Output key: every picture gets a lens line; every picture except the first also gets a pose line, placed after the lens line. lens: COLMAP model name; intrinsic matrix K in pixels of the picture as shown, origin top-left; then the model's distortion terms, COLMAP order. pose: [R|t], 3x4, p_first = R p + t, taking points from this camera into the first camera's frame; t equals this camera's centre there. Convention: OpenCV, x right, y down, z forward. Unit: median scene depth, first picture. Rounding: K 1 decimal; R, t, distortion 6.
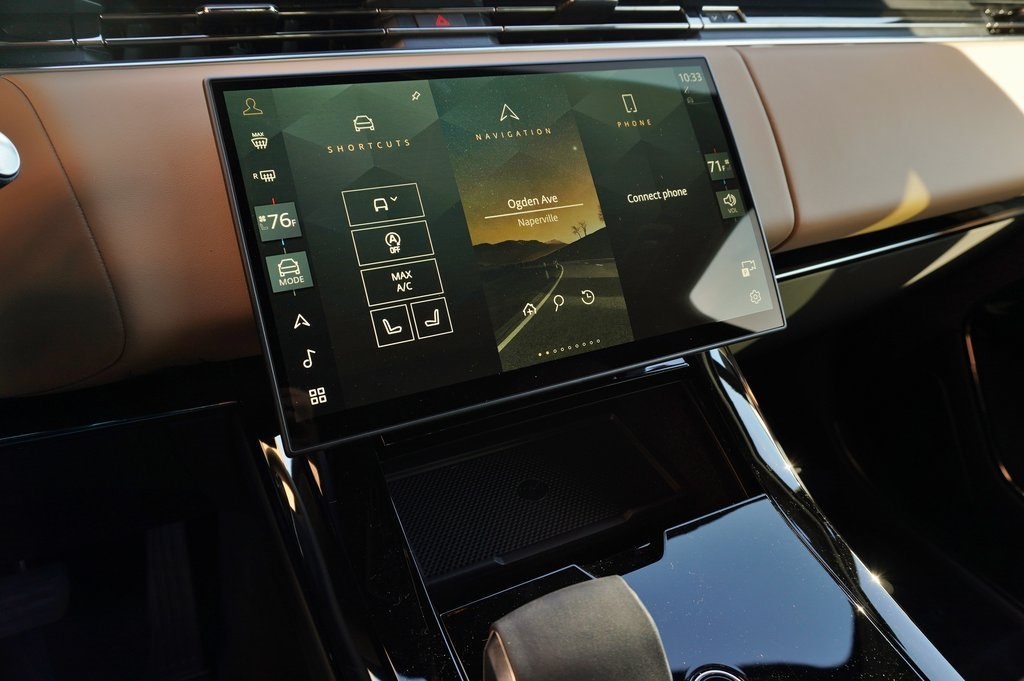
lens RADIAL K [[704.2, 0, 512.0], [0, 704.2, 340.5], [0, 0, 1]] dist [-0.046765, 0.043972]
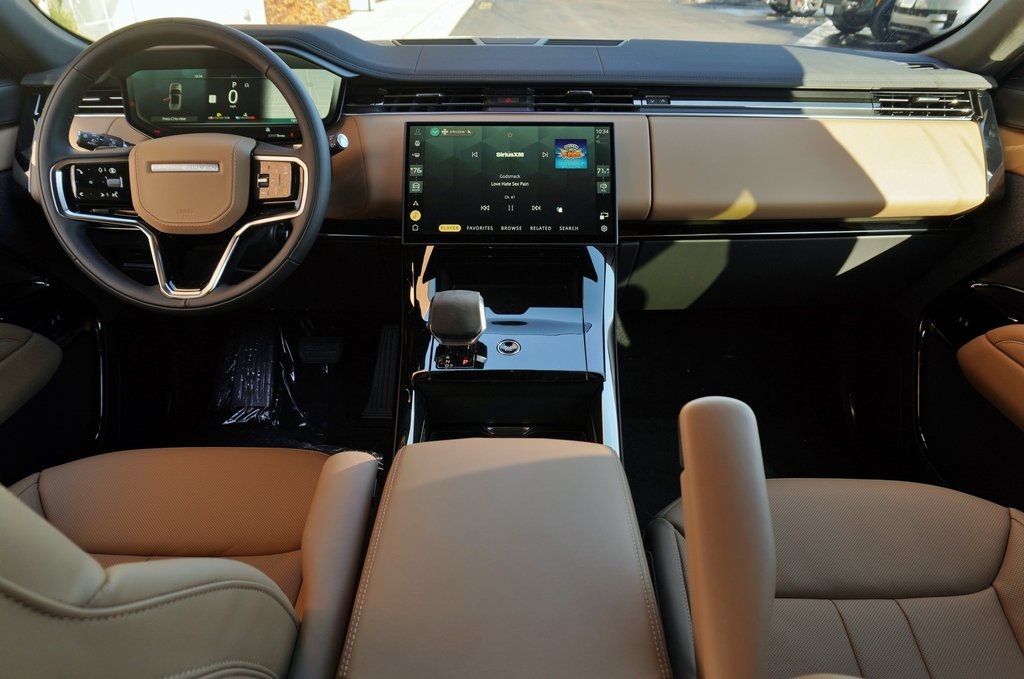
lens RADIAL K [[704.2, 0, 512.0], [0, 704.2, 339.5], [0, 0, 1]] dist [-0.046765, 0.043972]
pose [[0.899710, 0.199906, -0.388021, 0.984078], [-0.198268, 0.979127, 0.044714, 0.237624], [0.388860, 0.036702, 0.920565, -1.162167]]
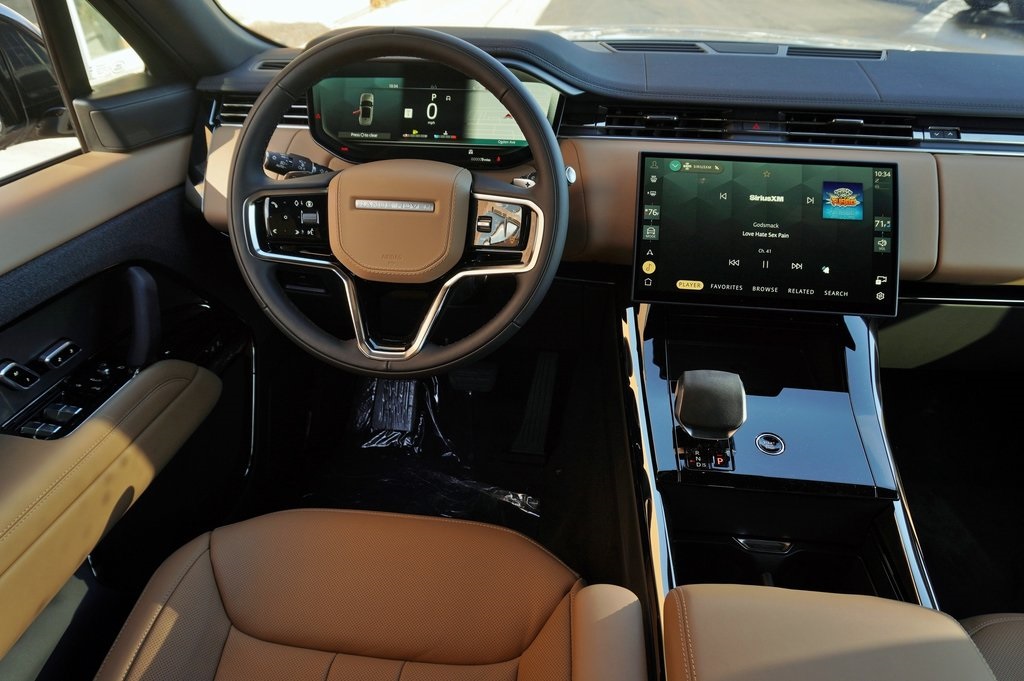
lens RADIAL K [[704.2, 0, 512.0], [0, 704.2, 340.5], [0, 0, 1]] dist [-0.046765, 0.043972]
pose [[0.842874, 0.269914, -0.465521, 0.393636], [-0.250132, 0.962483, 0.105167, 0.098040], [0.476442, 0.027799, 0.878766, -1.051543]]
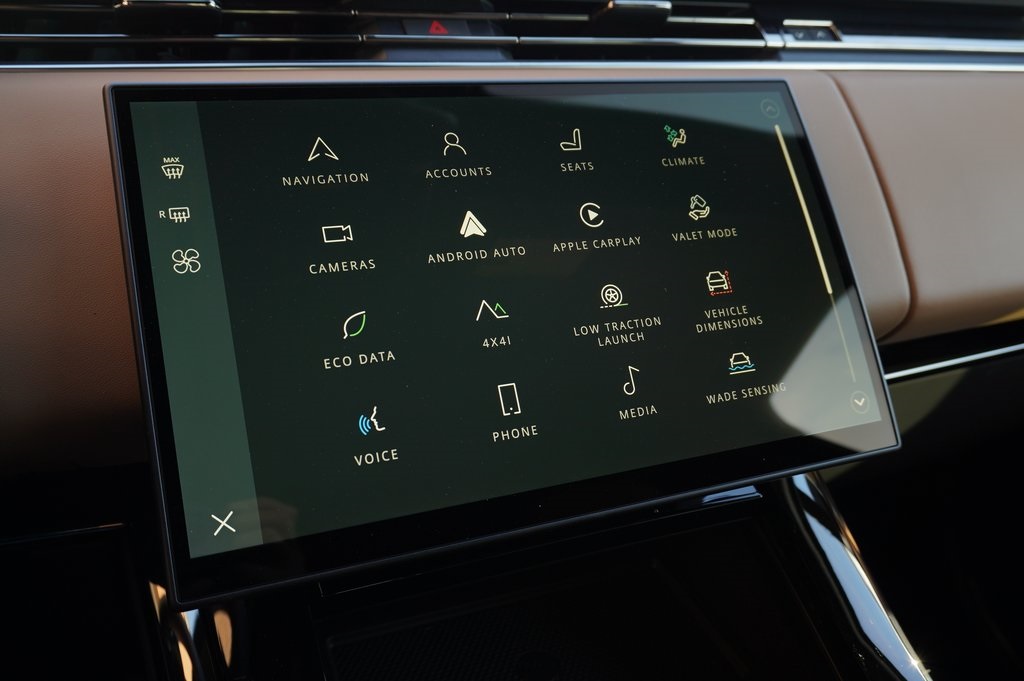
lens RADIAL K [[897.7, 0, 512.0], [0, 897.7, 340.5], [0, 0, 1]] dist [-0.008144, -0.002312]
pose [[0.998830, 0.031215, -0.036925, 0.026942], [-0.035468, 0.992046, -0.120779, -0.002716], [0.032862, 0.121948, 0.991992, 0.069846]]
